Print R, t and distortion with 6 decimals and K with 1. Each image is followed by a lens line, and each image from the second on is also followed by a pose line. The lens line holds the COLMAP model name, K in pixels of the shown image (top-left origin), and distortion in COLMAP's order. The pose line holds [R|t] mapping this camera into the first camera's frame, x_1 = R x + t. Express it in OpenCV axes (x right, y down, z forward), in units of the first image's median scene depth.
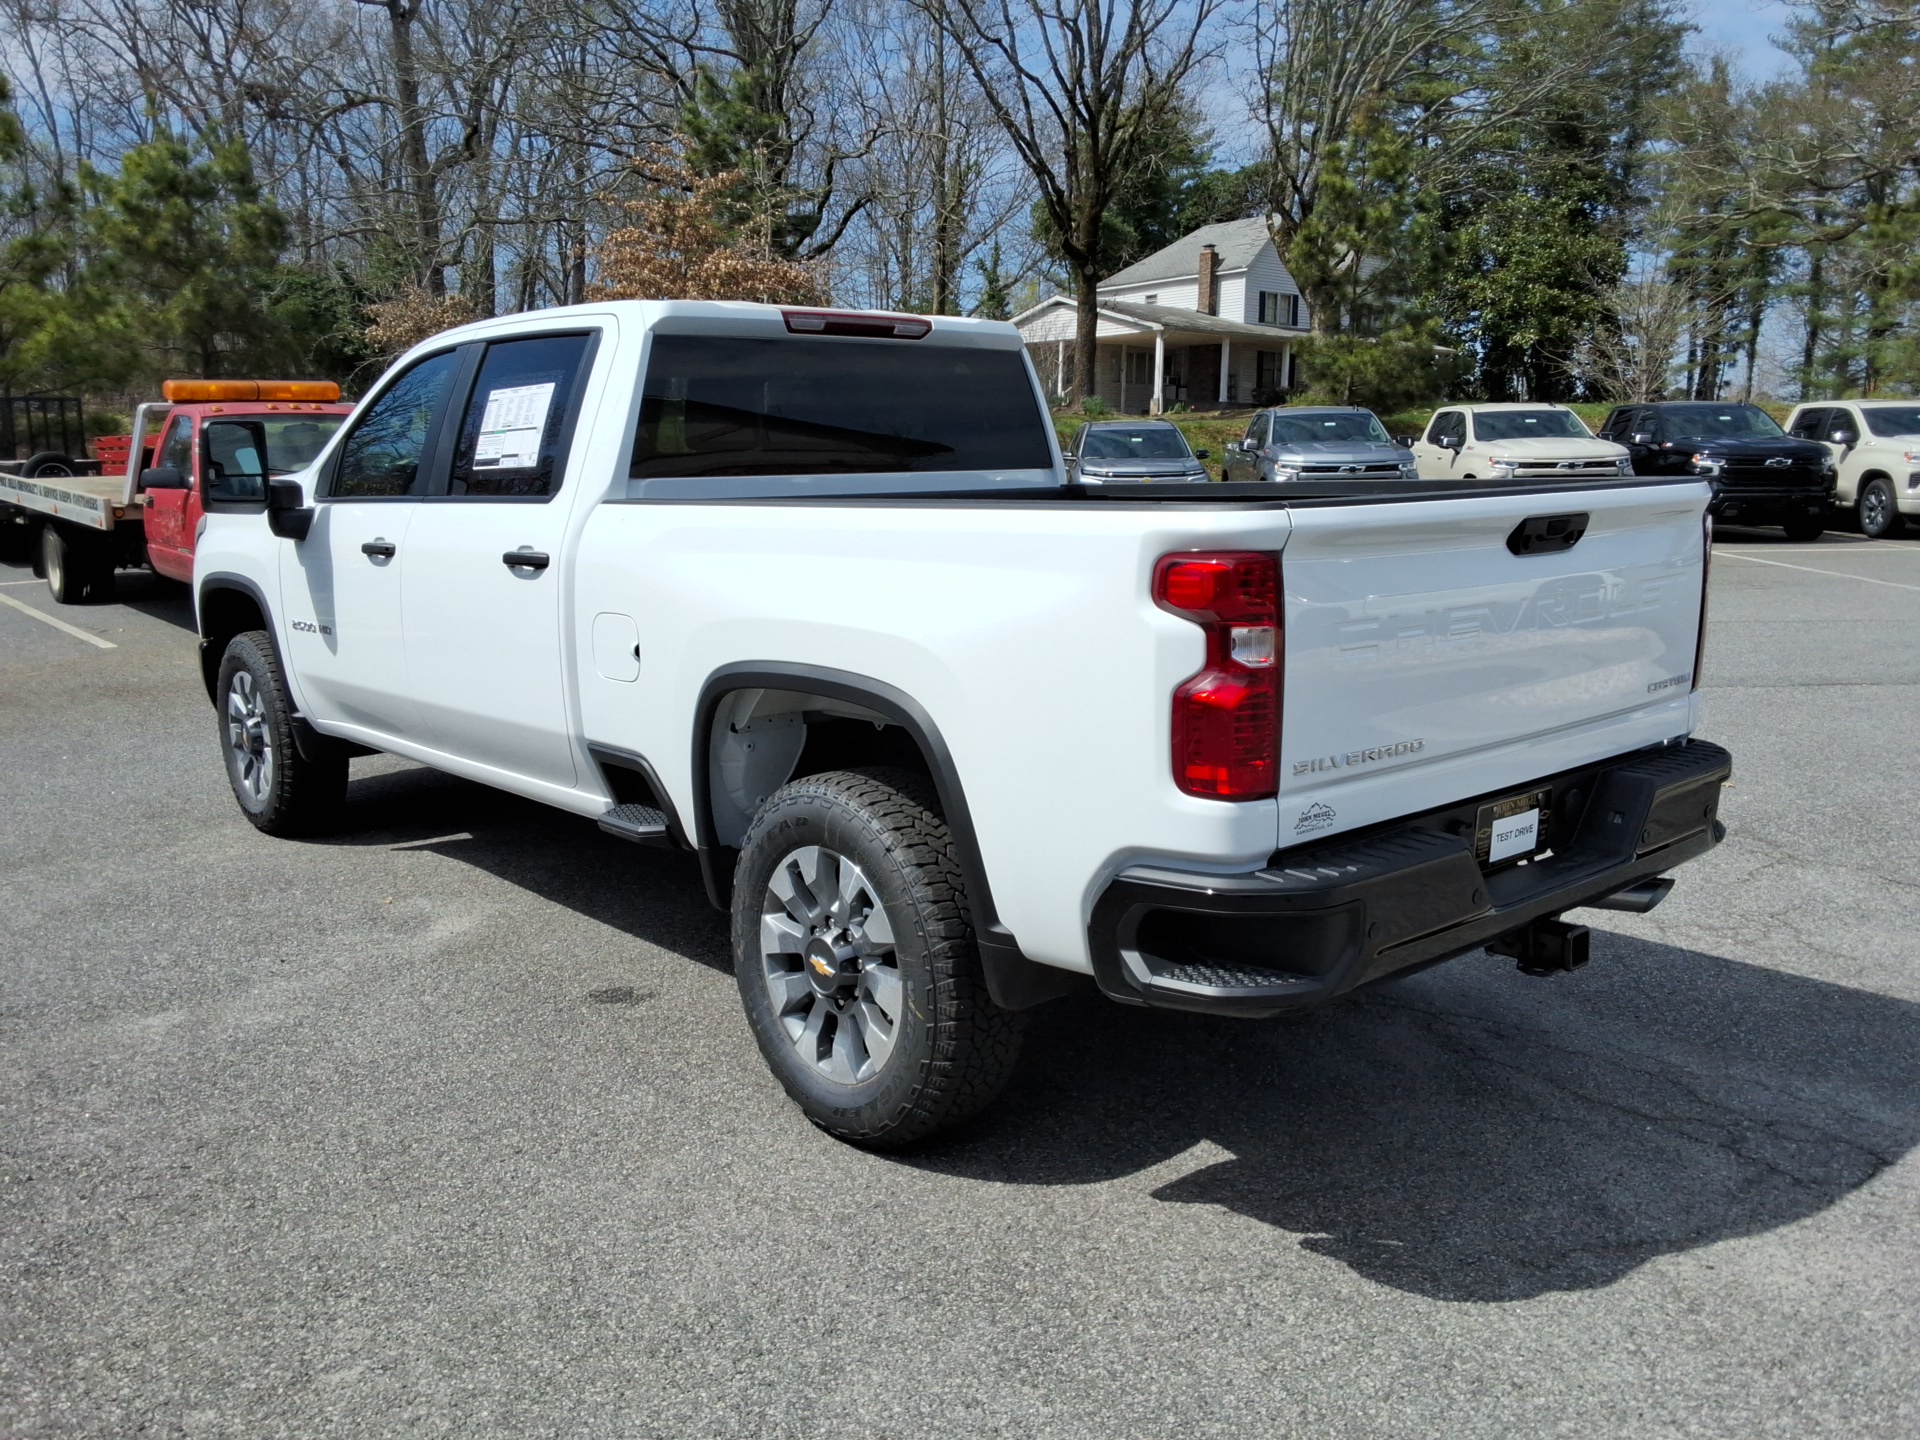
lens RADIAL K [[1543.9, 0, 967.5], [0, 1543.9, 714.6], [0, 0, 1]] dist [0.122041, -0.189739]
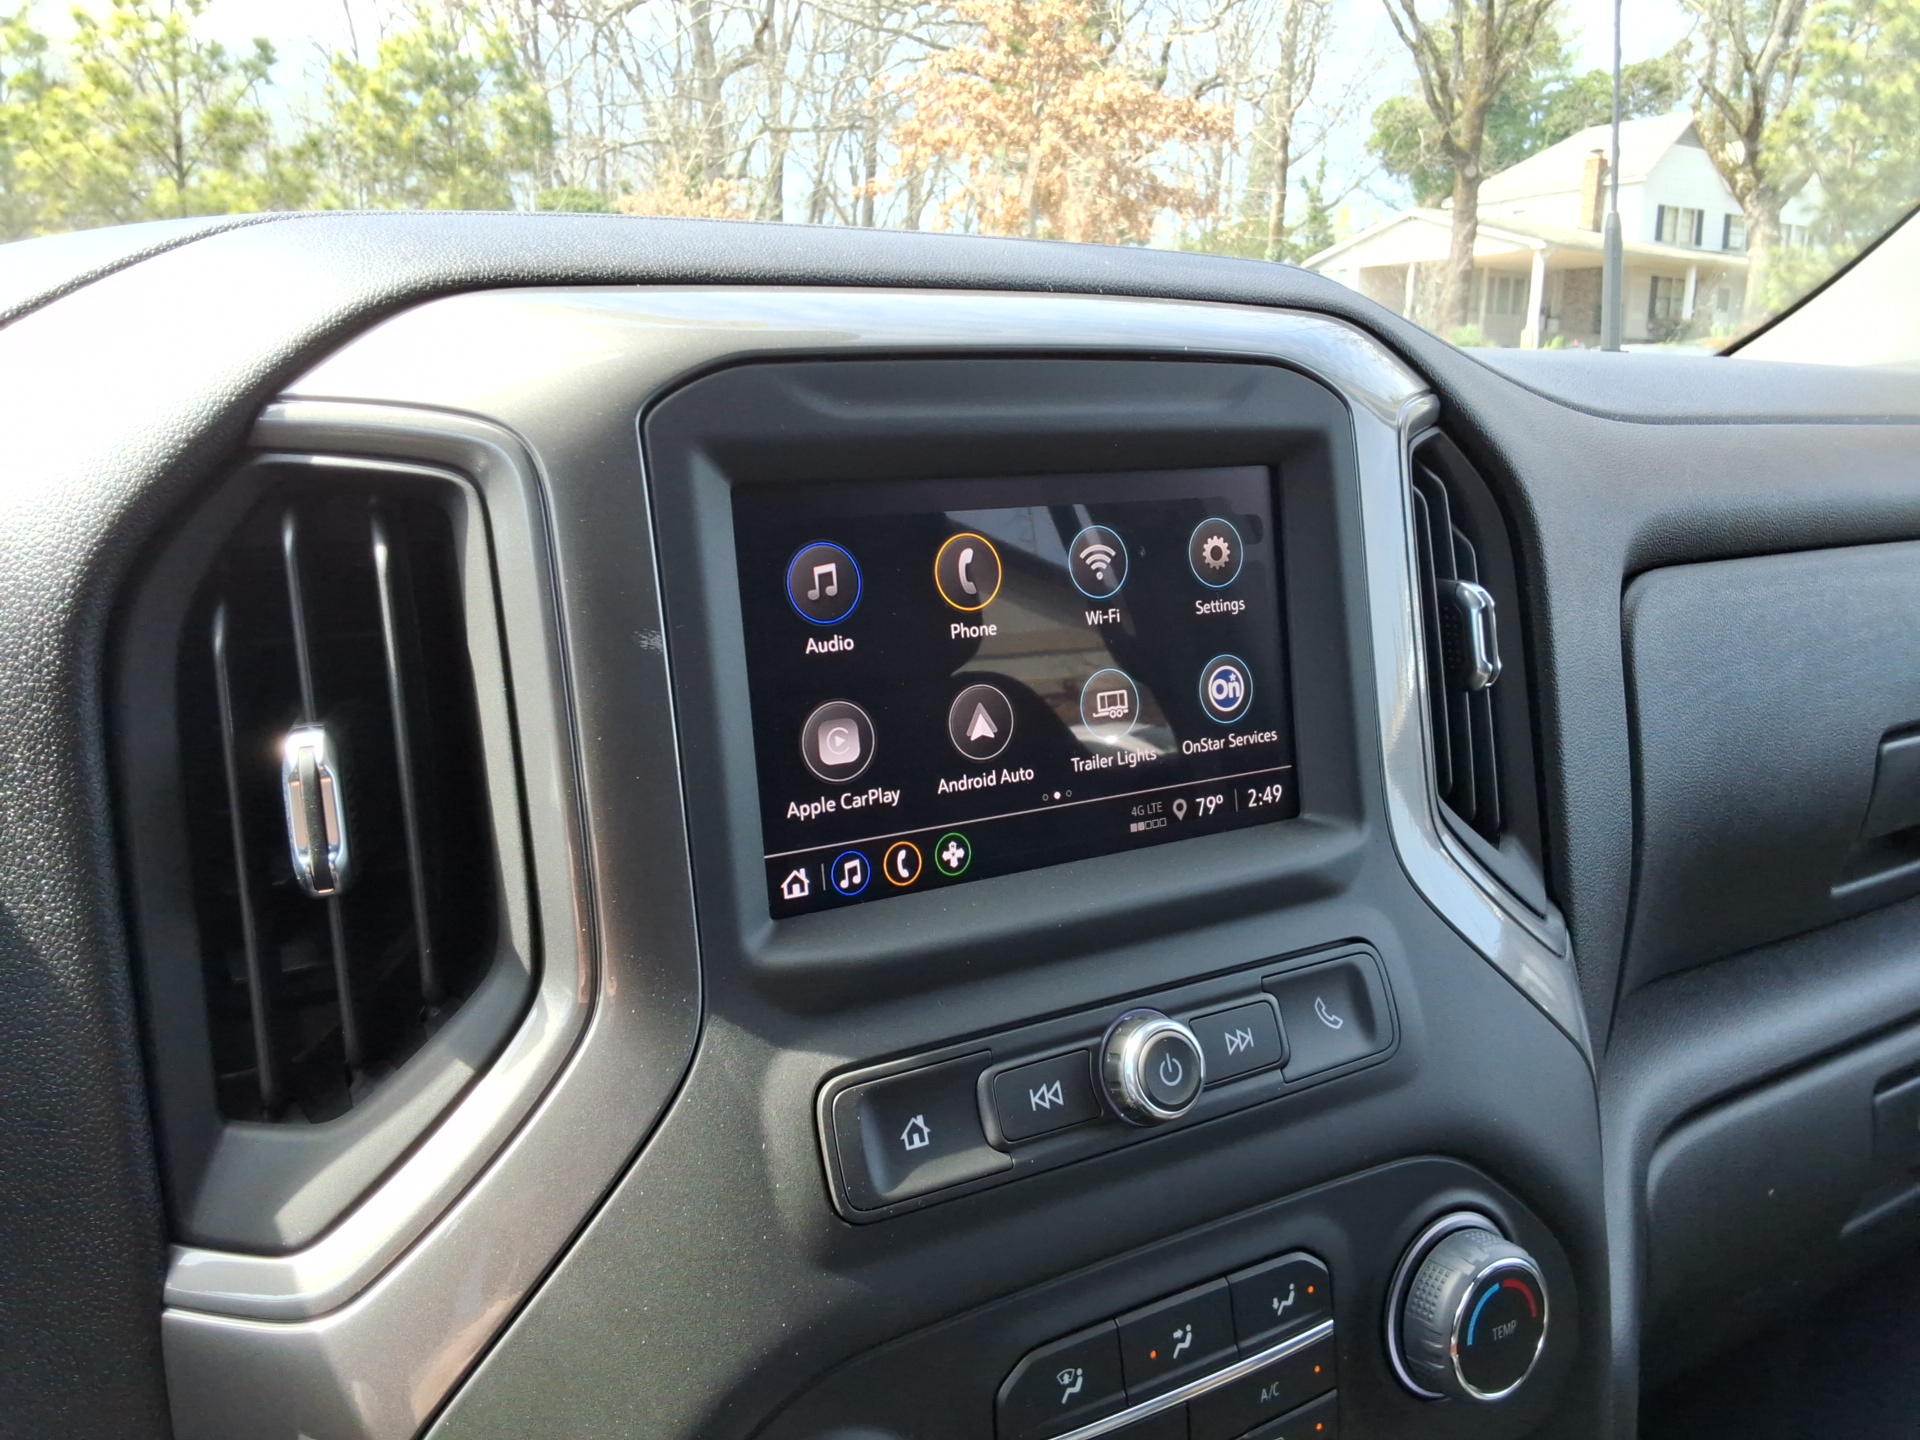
lens RADIAL K [[1549.1, 0, 966.2], [0, 1549.1, 710.4], [0, 0, 1]] dist [0.091599, -0.156044]
pose [[0.985010, 0.048536, -0.165526, -0.072022], [-0.042857, 0.998369, 0.037712, -0.041713], [0.167086, -0.030053, 0.985484, 0.267226]]
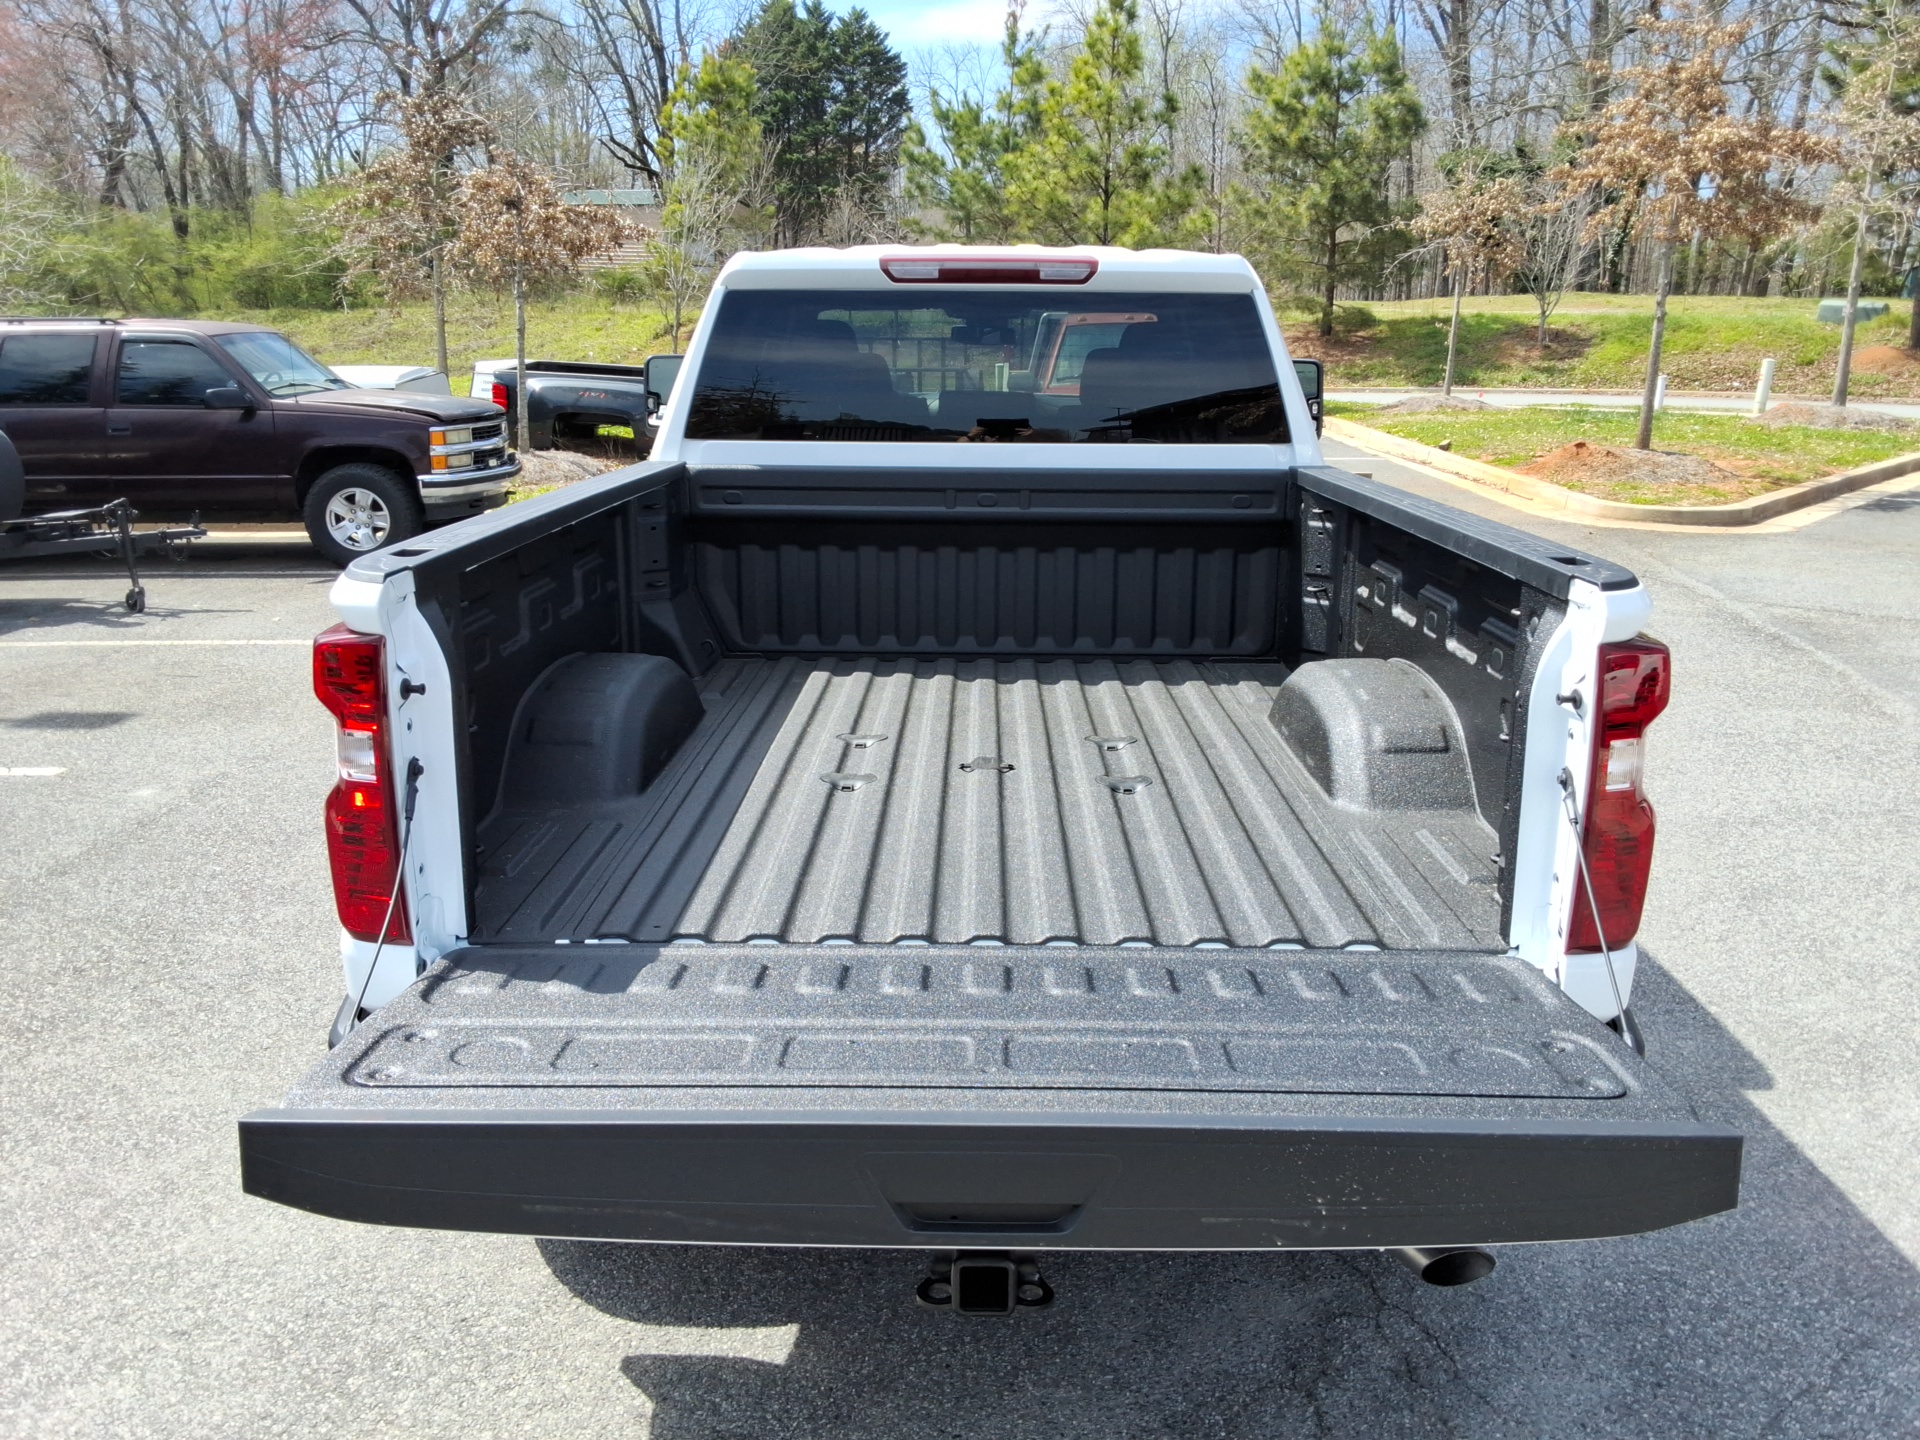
lens RADIAL K [[1538.4, 0, 972.5], [0, 1538.4, 710.0], [0, 0, 1]] dist [0.102369, -0.156342]
pose [[0.742754, 0.176560, -0.645867, 0.114245], [-0.129128, 0.984271, 0.120570, -0.024876], [0.656995, -0.006154, 0.753869, 0.075885]]
